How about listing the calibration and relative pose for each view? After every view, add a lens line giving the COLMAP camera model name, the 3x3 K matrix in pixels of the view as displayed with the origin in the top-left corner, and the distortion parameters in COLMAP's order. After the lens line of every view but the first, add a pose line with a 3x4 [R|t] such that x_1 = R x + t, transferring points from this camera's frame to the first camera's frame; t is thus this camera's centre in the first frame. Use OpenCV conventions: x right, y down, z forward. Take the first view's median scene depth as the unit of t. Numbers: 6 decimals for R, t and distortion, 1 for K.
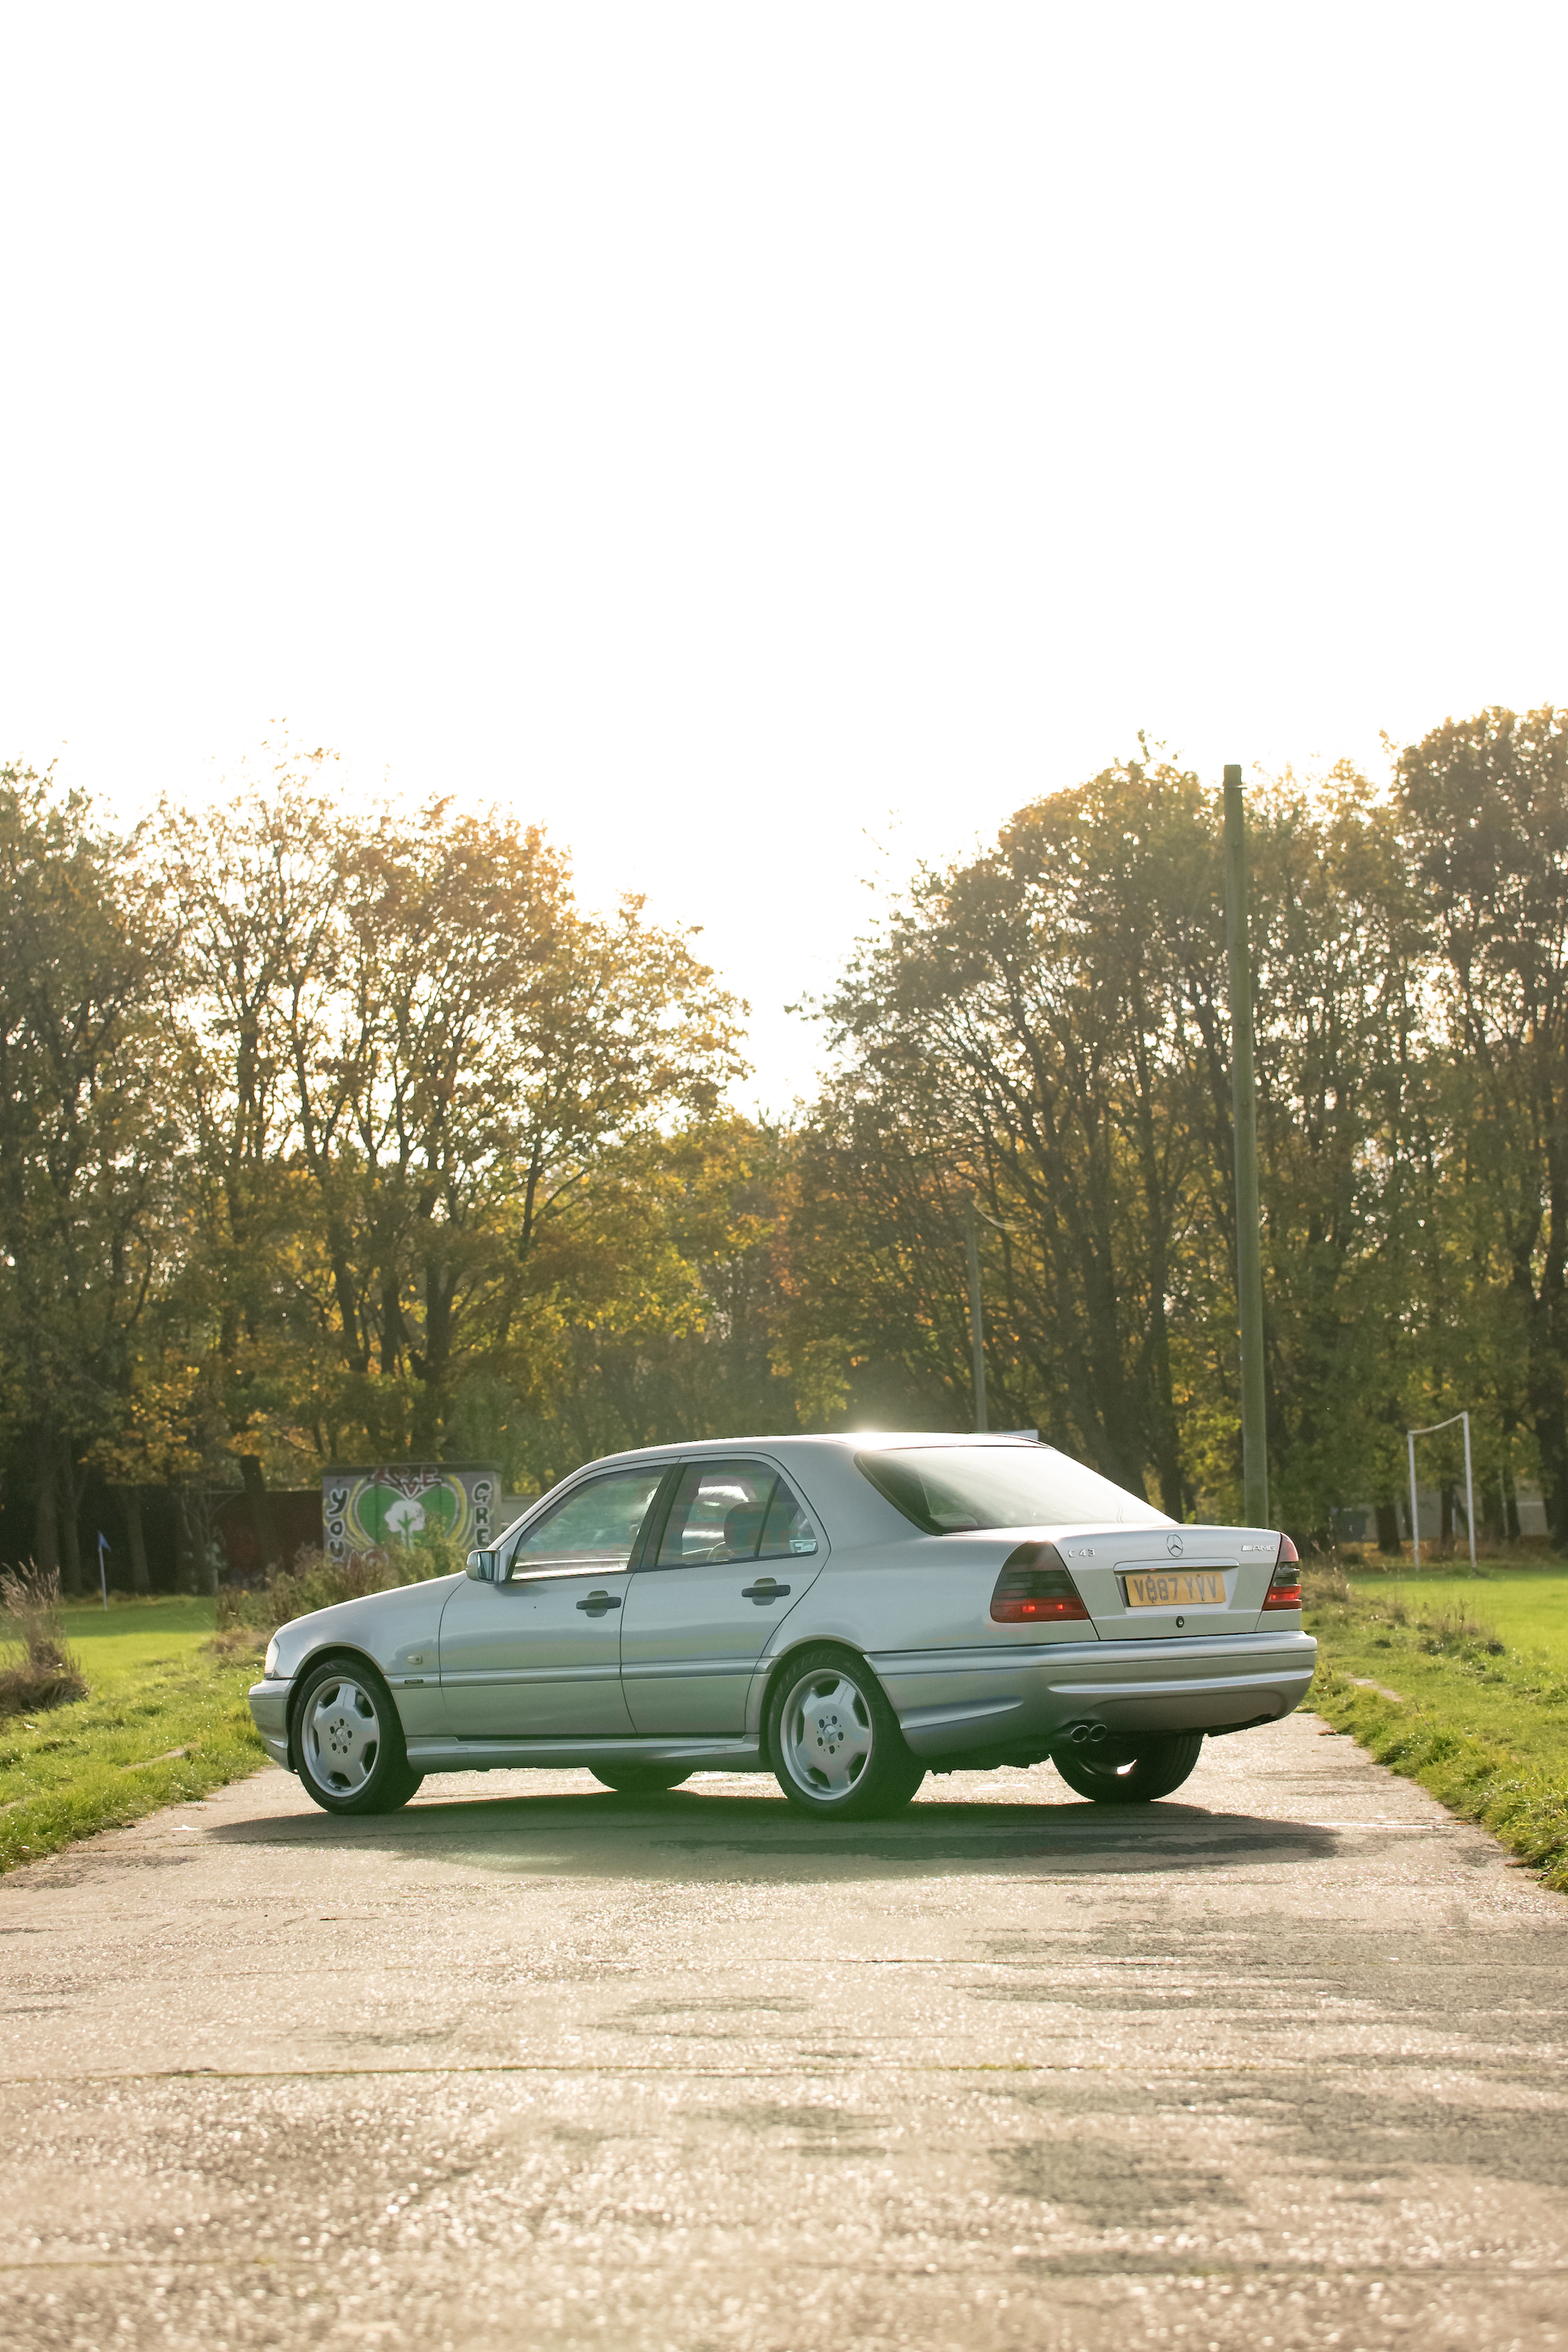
lens RADIAL K [[6190.8, 0, 776.4], [0, 6190.8, 1171.6], [0, 0, 1]] dist [-0.171277, 0.000000]
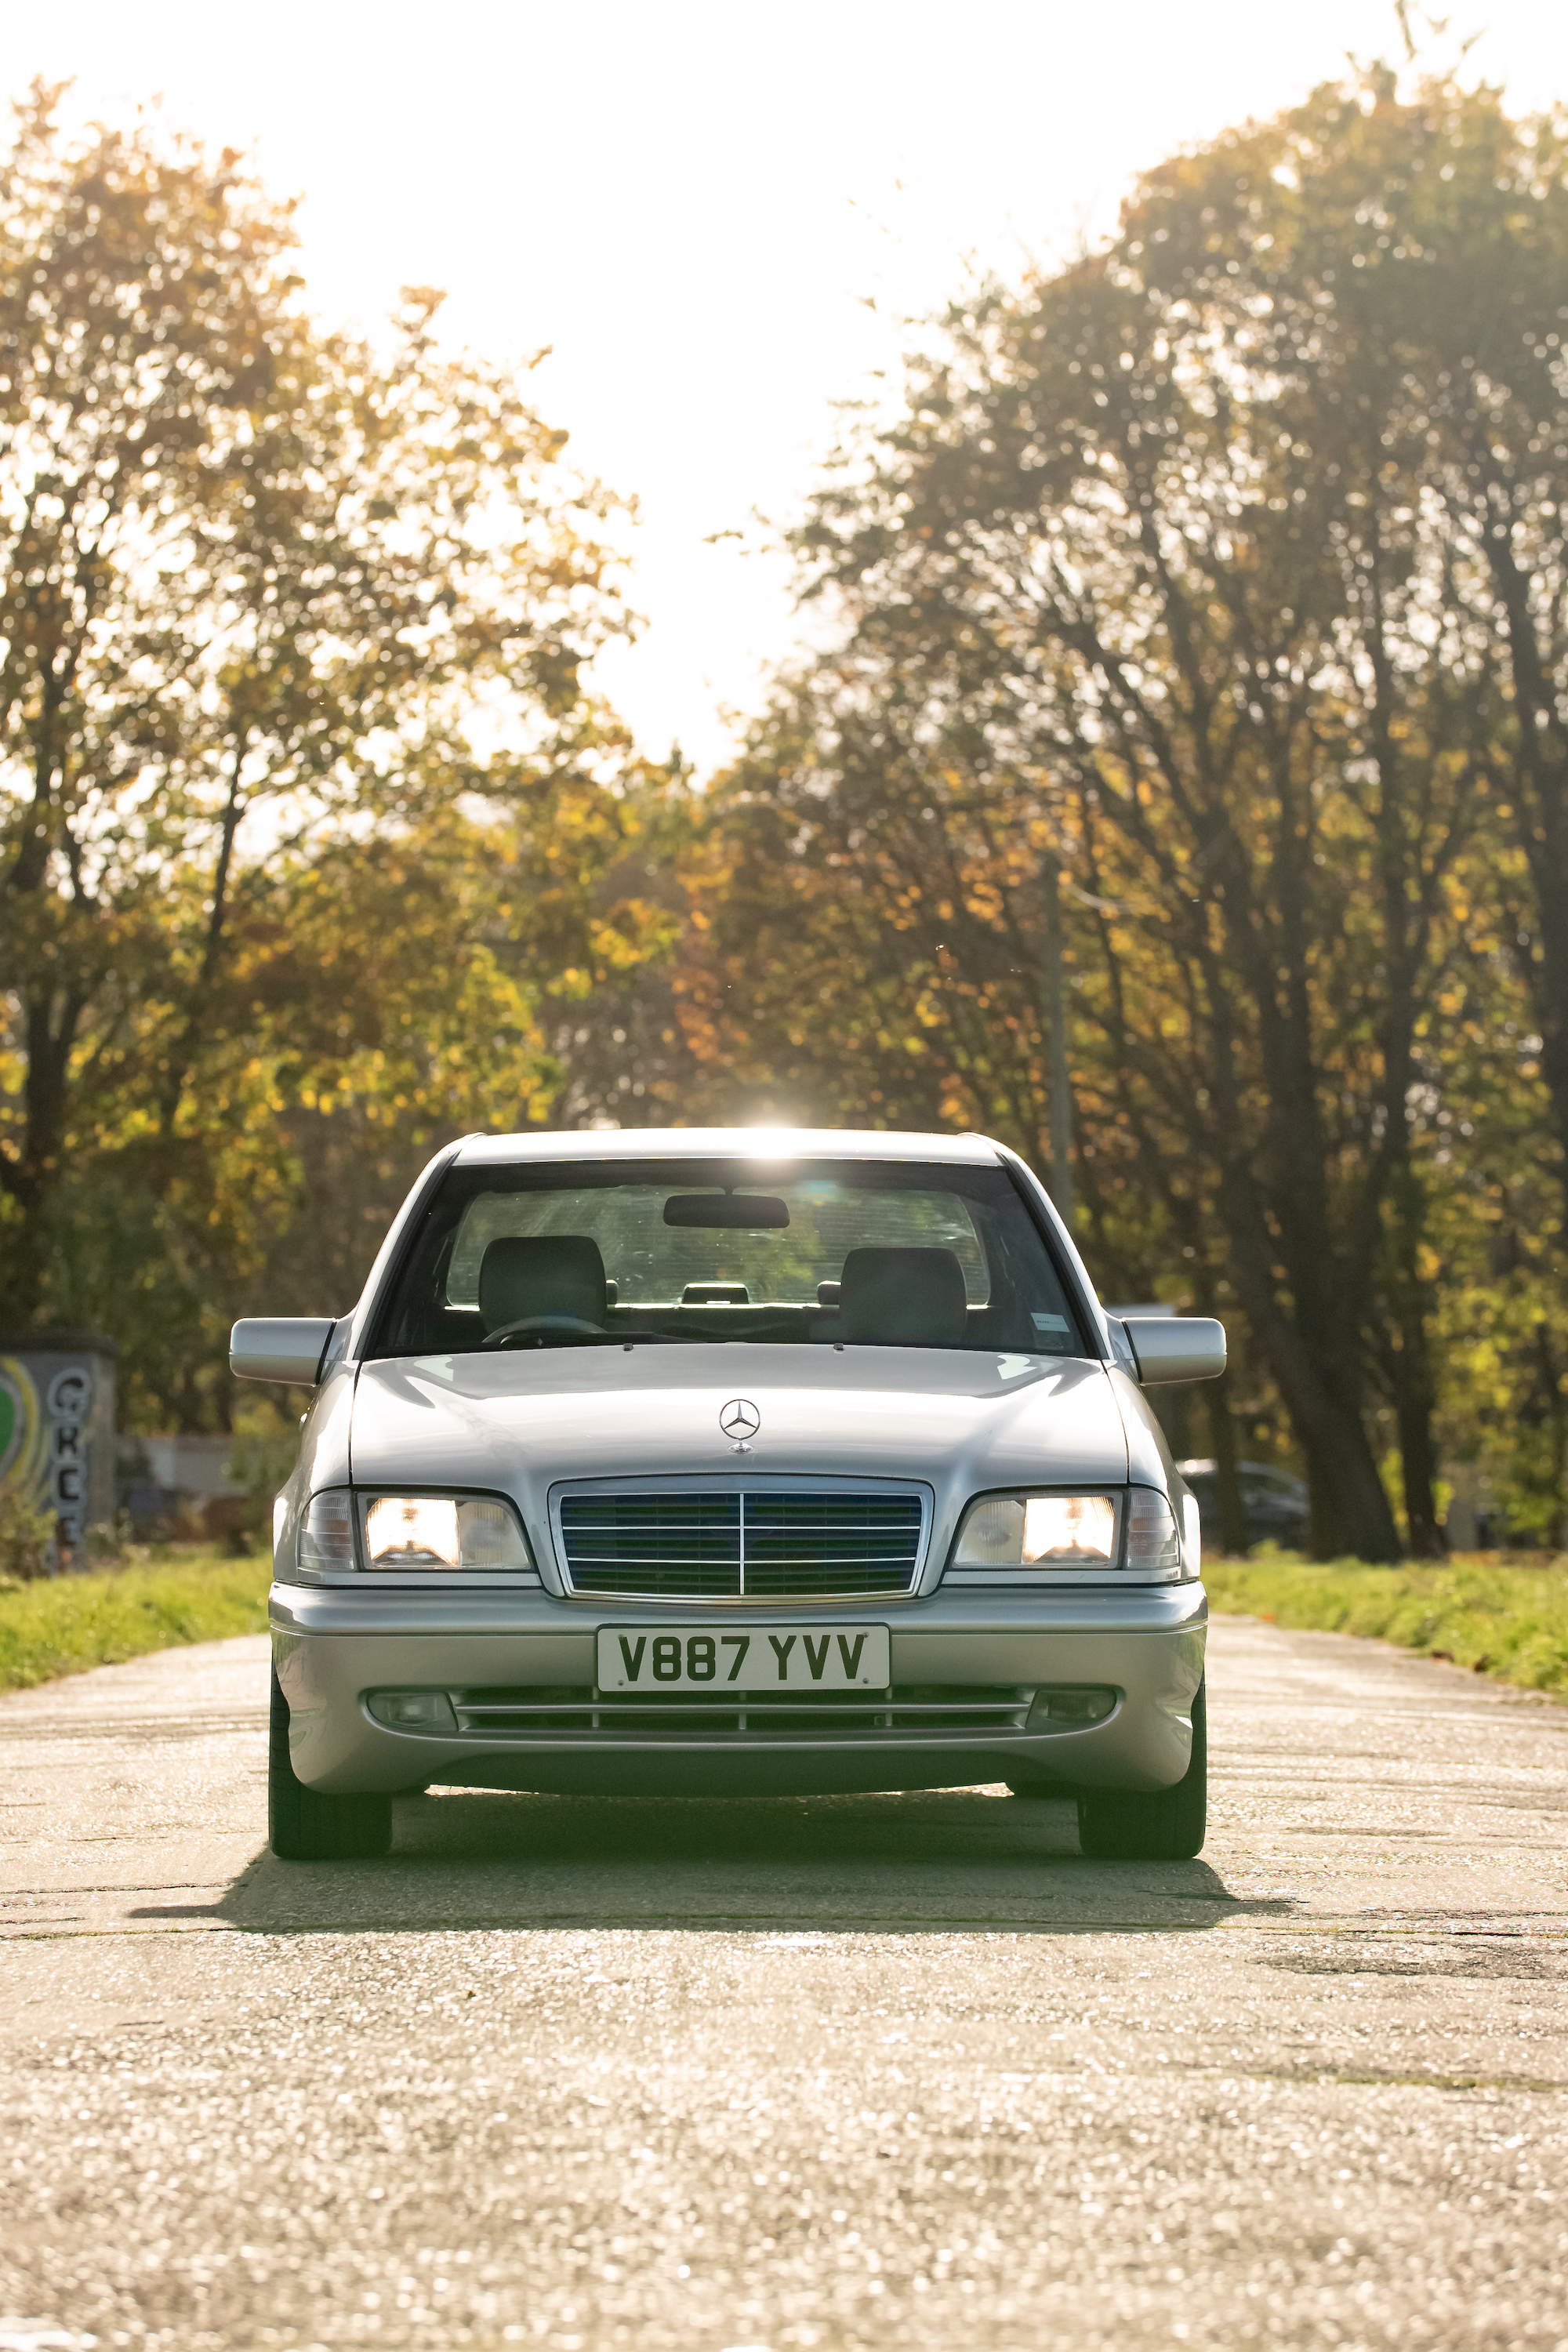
lens RADIAL K [[10021.0, 0, 722.2], [0, 10021.0, 1168.4], [0, 0, 1]] dist [0.908157, 0.000000]
pose [[0.999801, 0.019951, -0.000117, 0.003784], [-0.019943, 0.999557, 0.022111, 0.010927], [0.000558, -0.022104, 0.999756, 0.139631]]
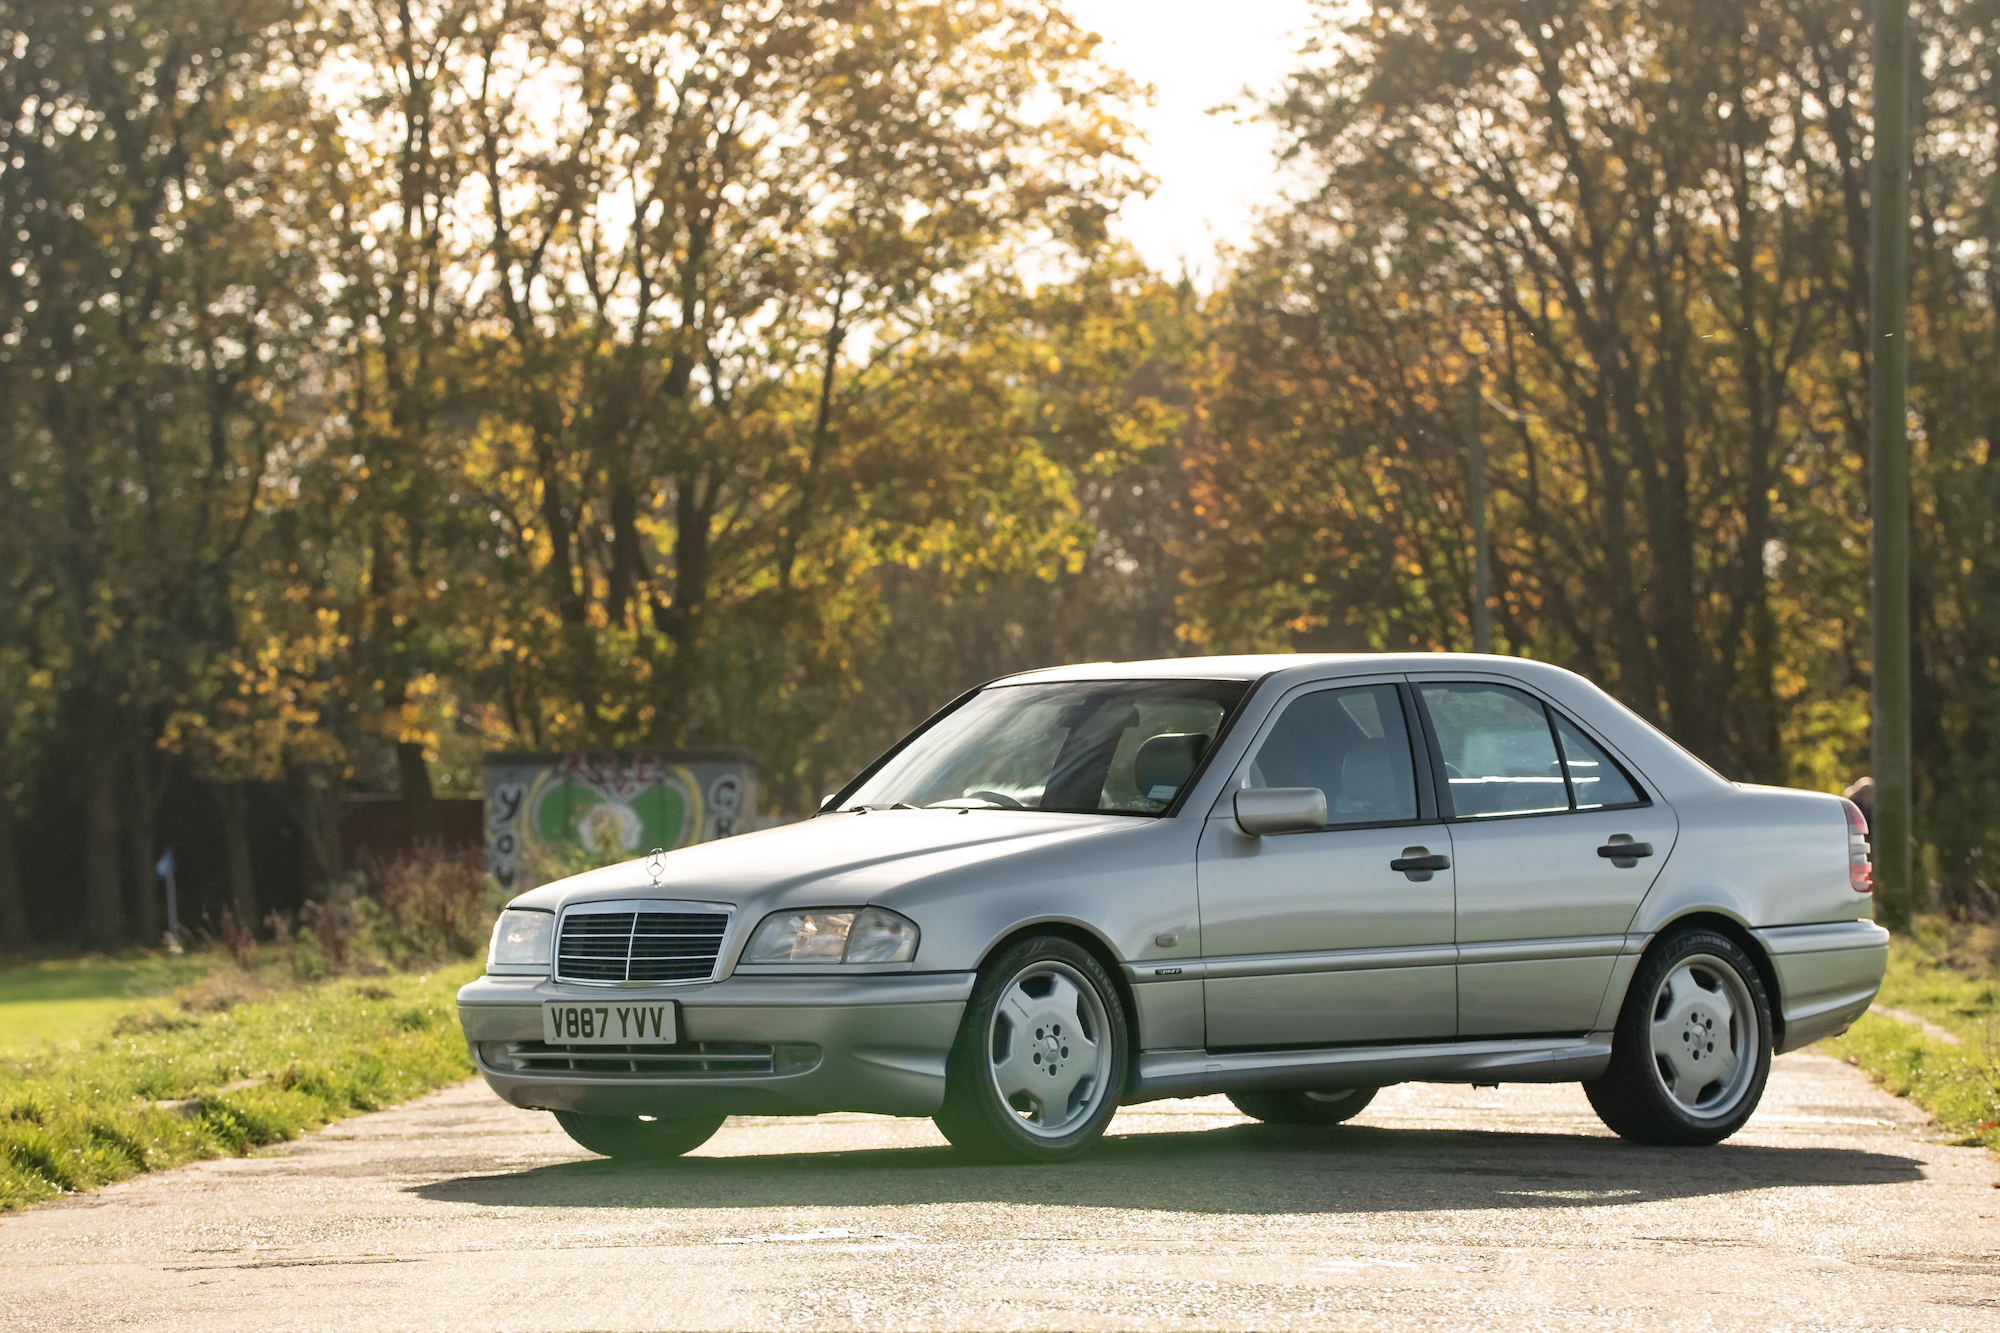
lens RADIAL K [[8583.2, 0, 999.2], [0, 8583.2, 686.6], [0, 0, 1]] dist [1.060463, 0.000000]
pose [[0.999457, 0.019840, -0.026318, 0.004691], [-0.018903, 0.999196, 0.035364, 0.005138], [0.026999, -0.034847, 0.999028, 0.054782]]
